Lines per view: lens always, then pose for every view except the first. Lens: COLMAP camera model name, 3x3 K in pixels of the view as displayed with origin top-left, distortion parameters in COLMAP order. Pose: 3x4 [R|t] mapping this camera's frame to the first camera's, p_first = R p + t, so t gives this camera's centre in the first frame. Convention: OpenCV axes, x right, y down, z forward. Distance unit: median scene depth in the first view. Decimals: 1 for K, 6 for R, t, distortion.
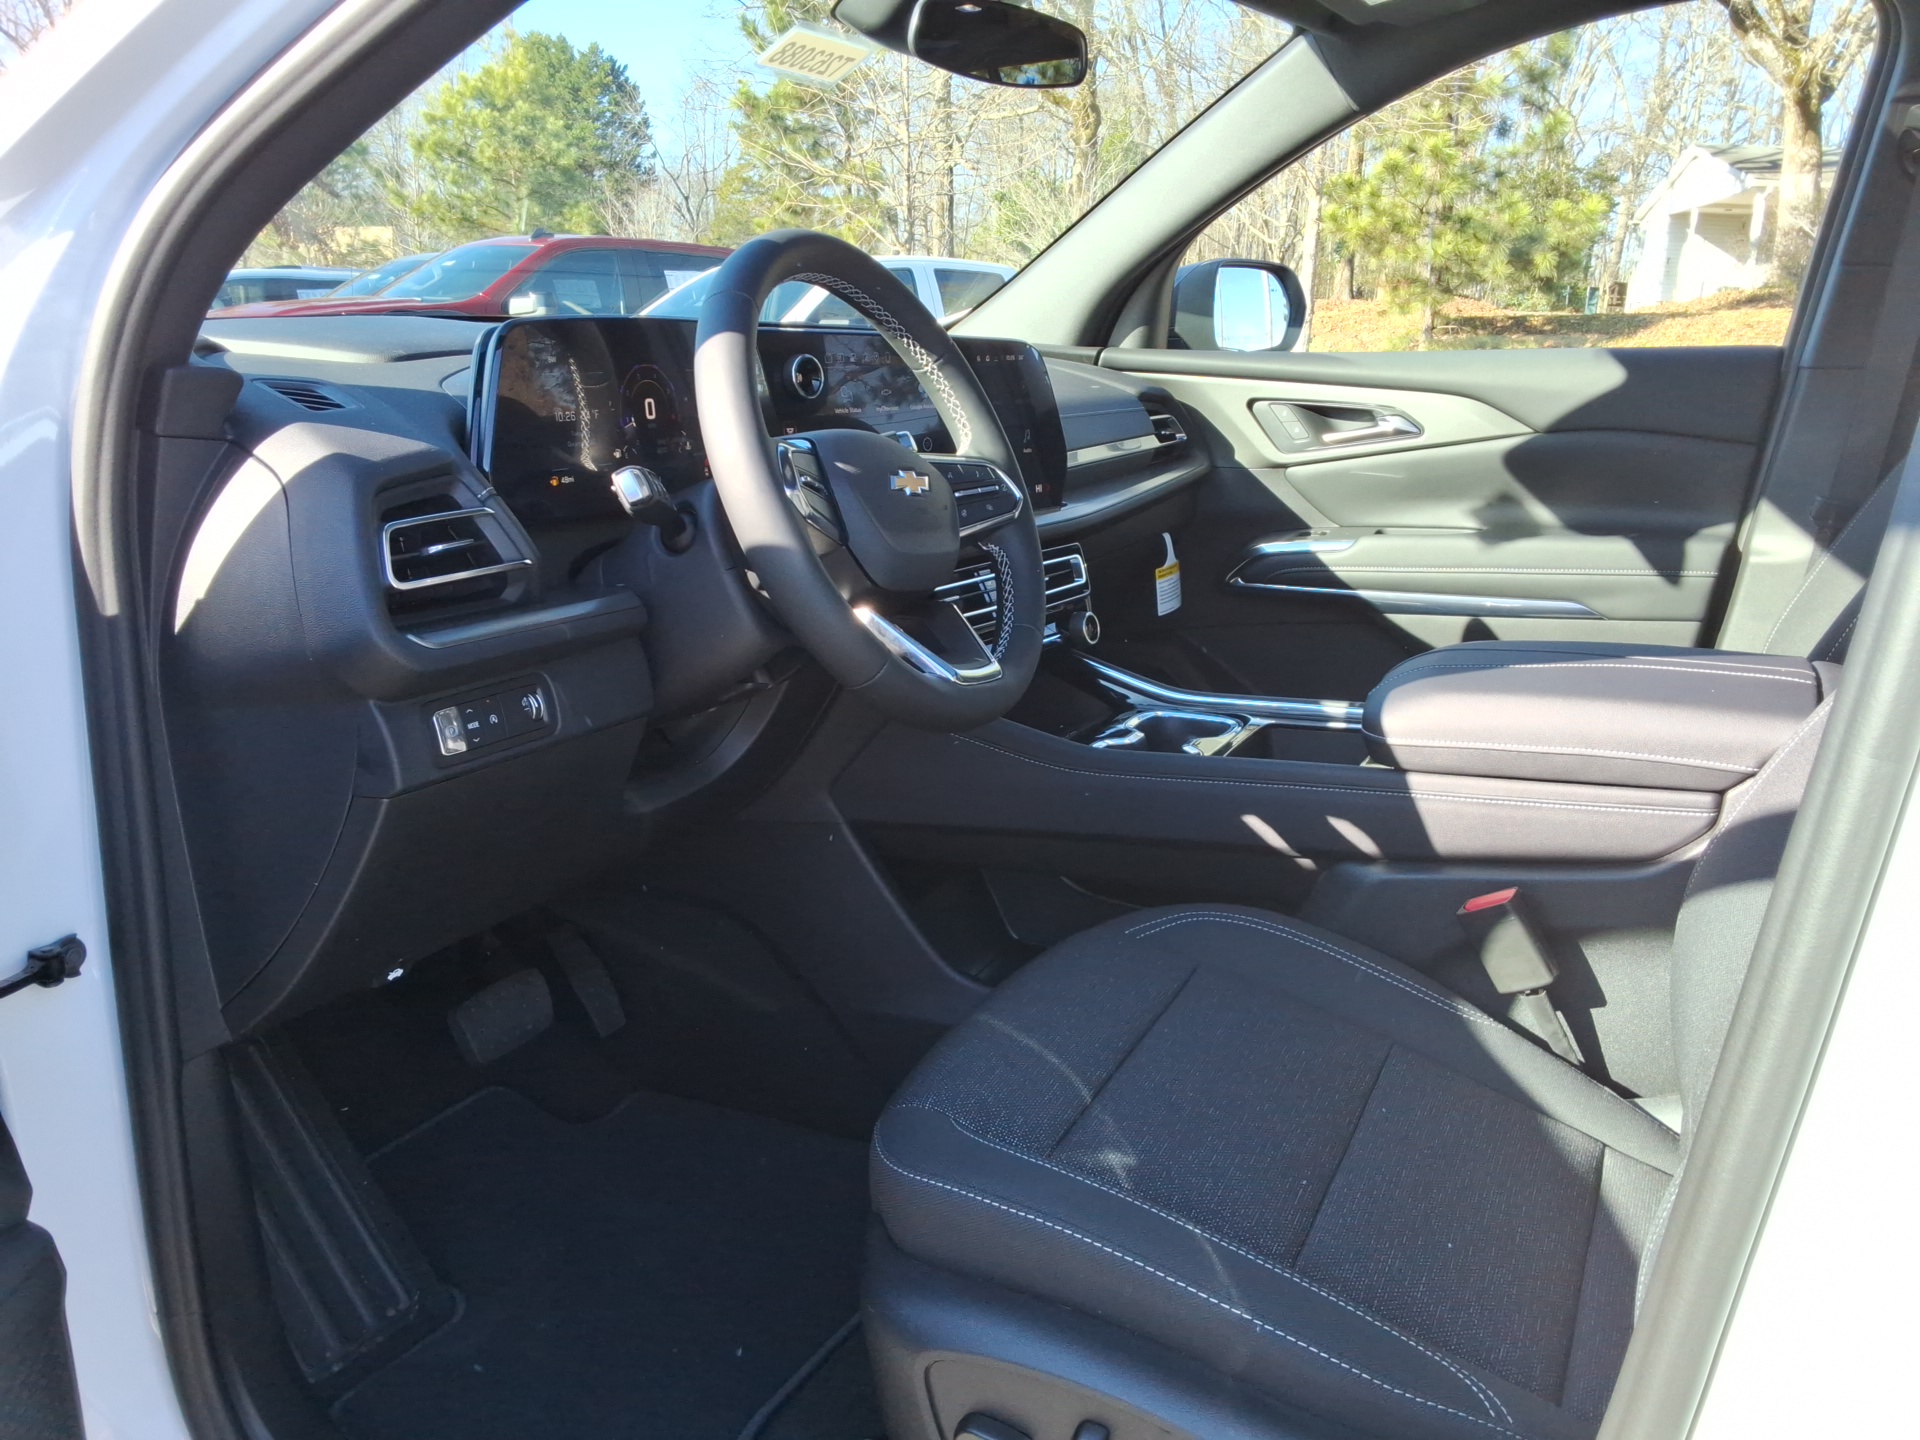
lens RADIAL K [[1543.1, 0, 963.0], [0, 1543.1, 707.3], [0, 0, 1]] dist [0.100433, -0.143361]
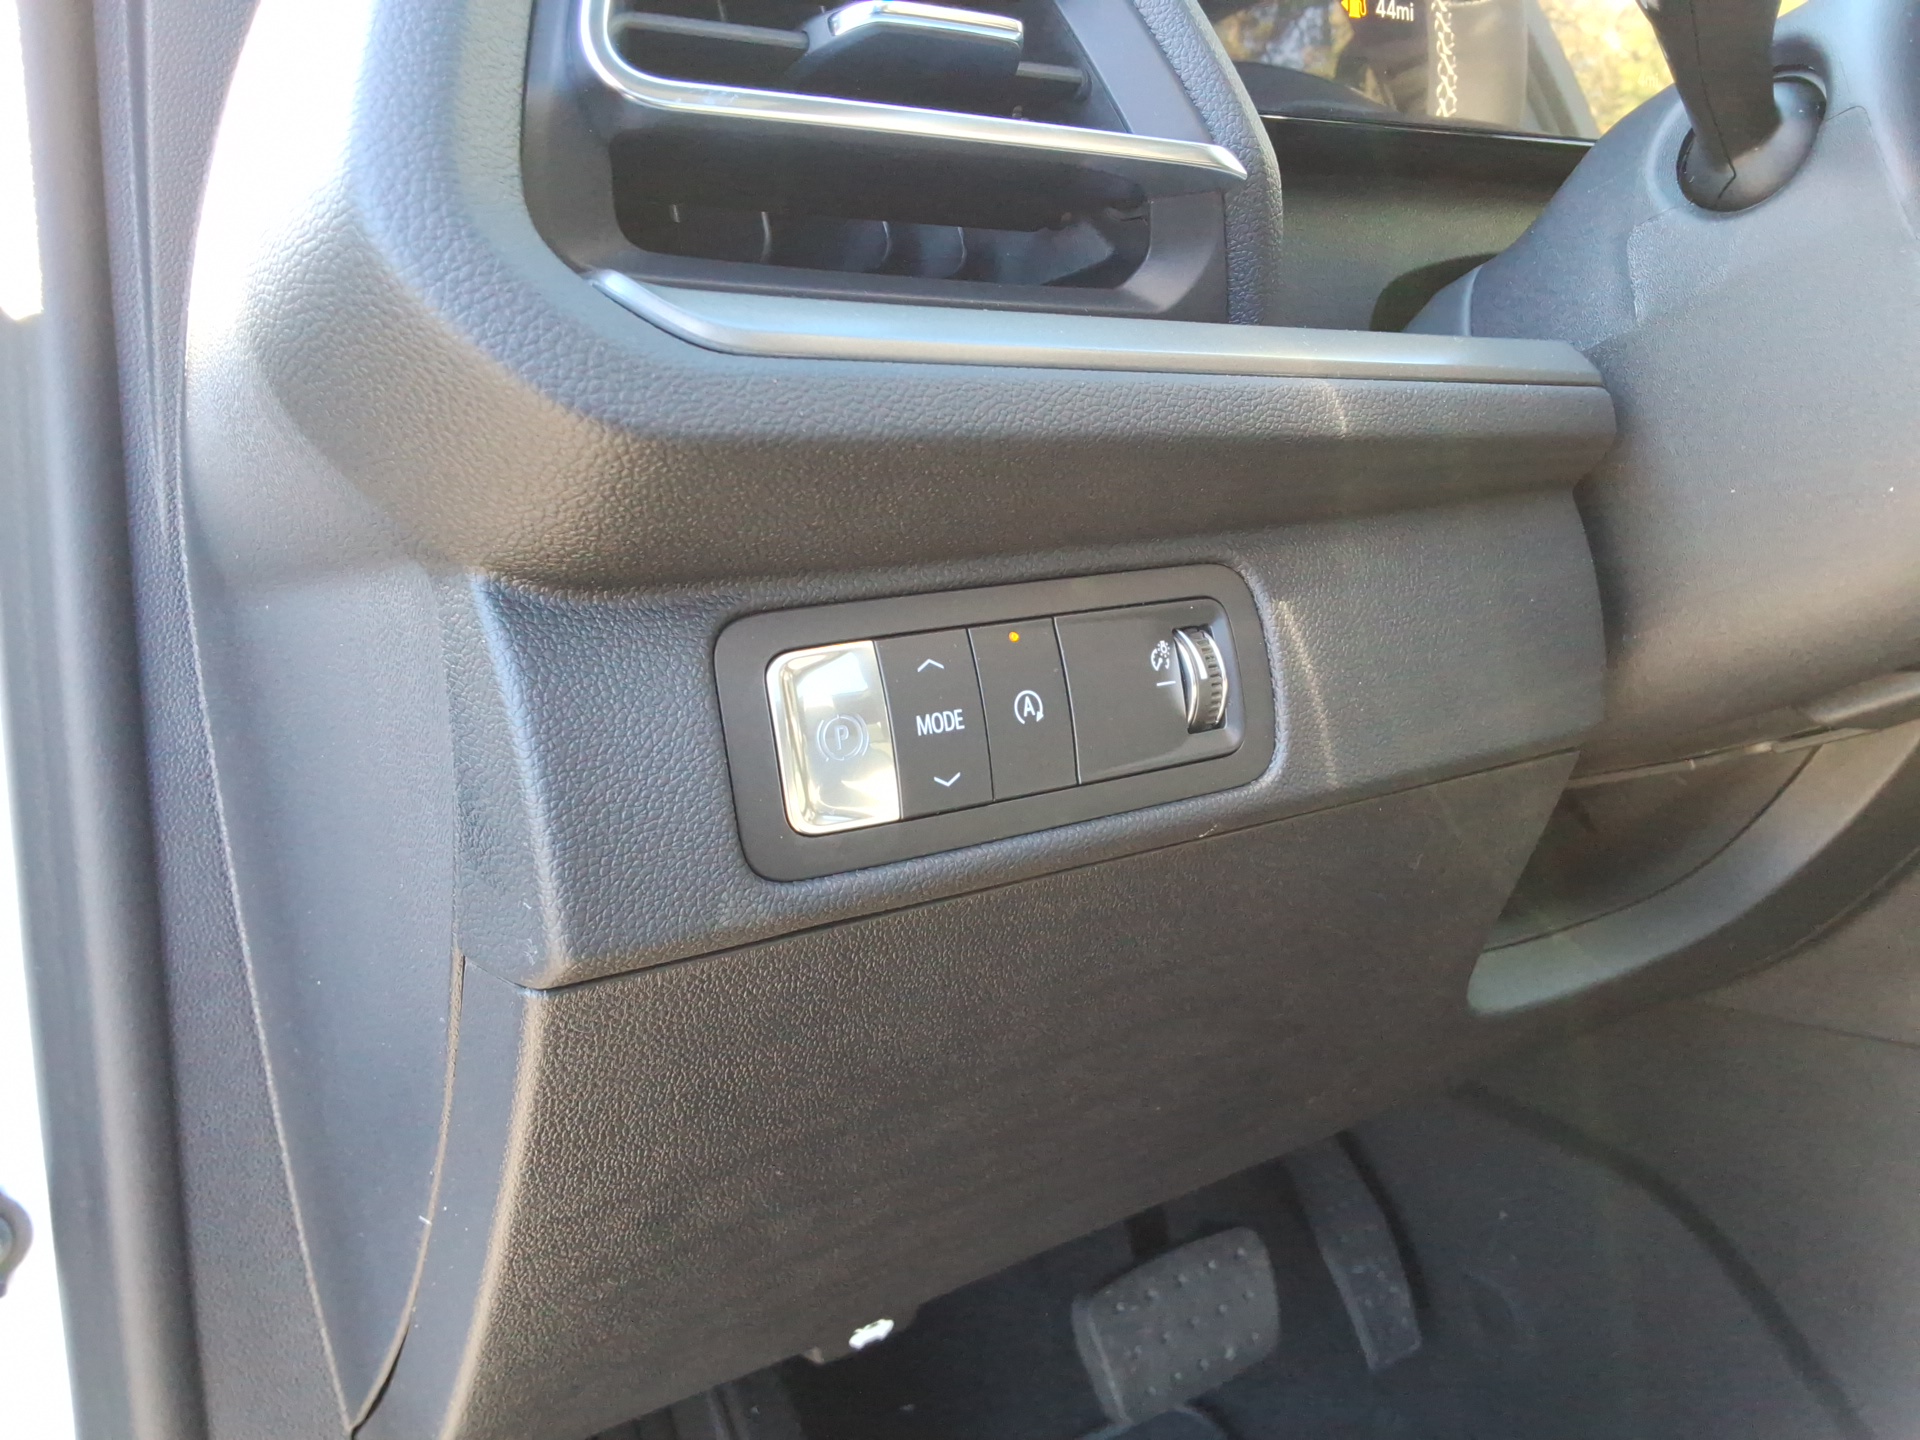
lens RADIAL K [[1543.1, 0, 955.4], [0, 1543.1, 712.9], [0, 0, 1]] dist [0.100433, -0.143361]
pose [[0.869613, 0.070025, -0.488743, -0.161654], [-0.081618, 0.996661, -0.002426, 0.009063], [0.486941, 0.042000, 0.872425, 0.669951]]
